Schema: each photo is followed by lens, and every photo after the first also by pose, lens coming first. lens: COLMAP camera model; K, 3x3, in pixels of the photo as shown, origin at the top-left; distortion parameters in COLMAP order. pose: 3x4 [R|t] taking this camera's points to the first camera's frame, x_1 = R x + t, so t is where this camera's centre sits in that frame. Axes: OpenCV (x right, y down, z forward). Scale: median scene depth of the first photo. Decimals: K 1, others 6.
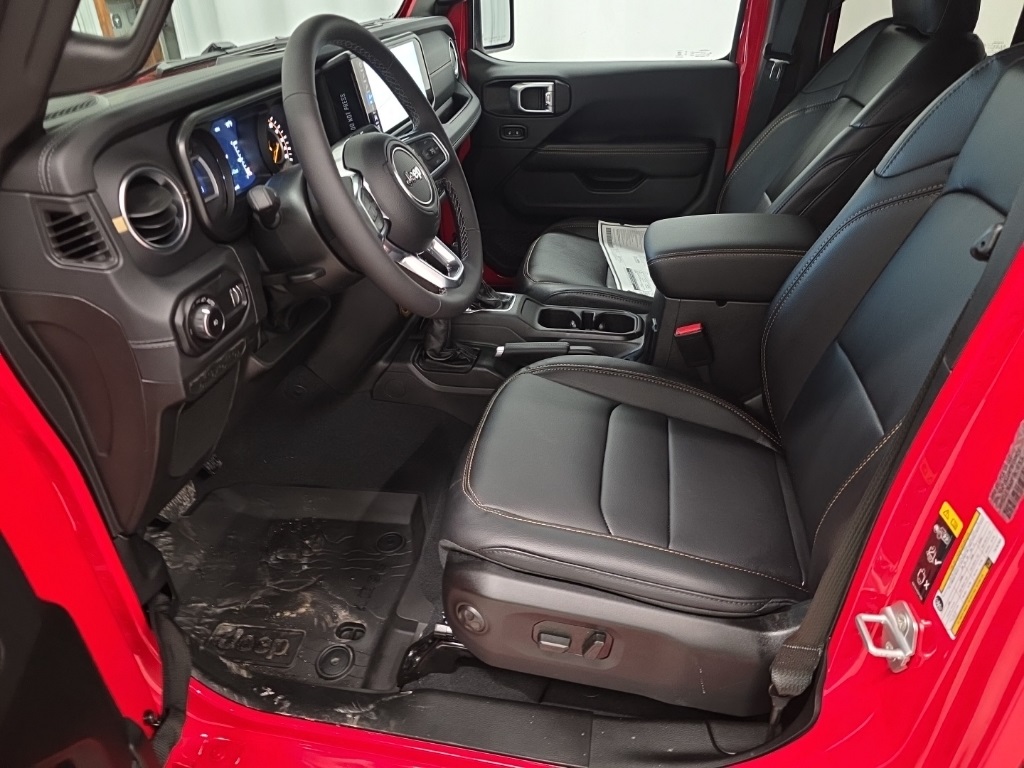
lens RADIAL K [[692.3, 0, 516.5], [0, 692.3, 382.8], [0, 0, 1]] dist [0.046557, -0.035435]
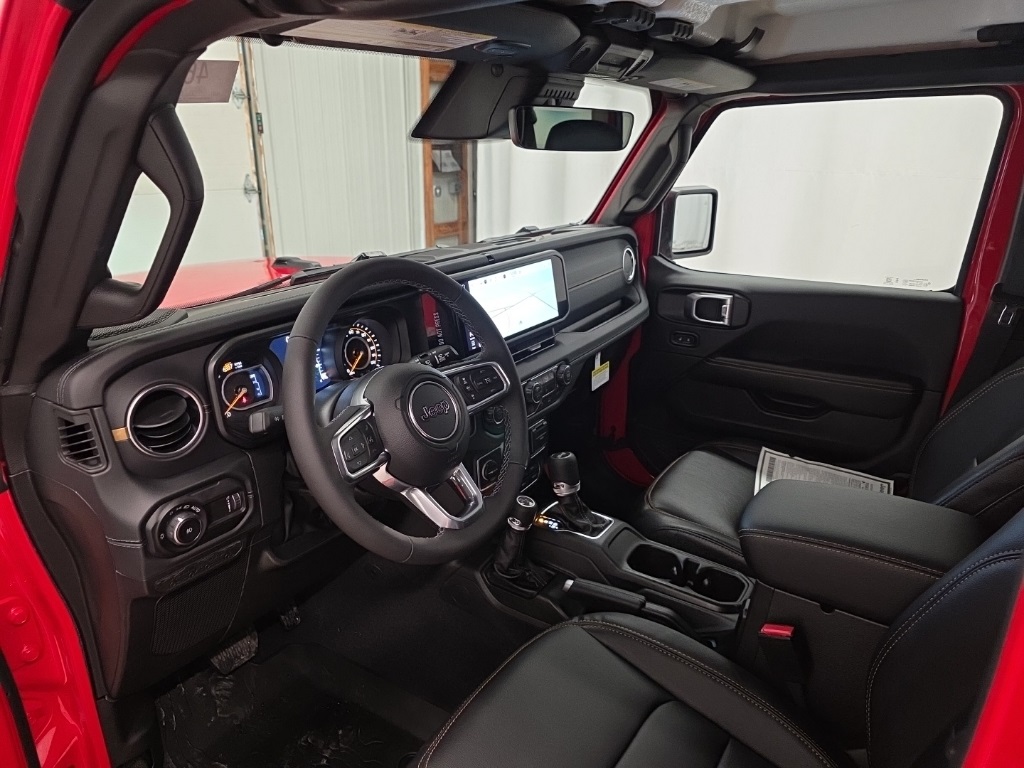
lens RADIAL K [[692.3, 0, 503.2], [0, 692.3, 381.1], [0, 0, 1]] dist [0.046557, -0.035435]
pose [[0.908072, 0.151861, -0.390311, 0.217854], [-0.228400, 0.960729, -0.157584, -0.143615], [0.351053, 0.232245, 0.907097, 0.096598]]
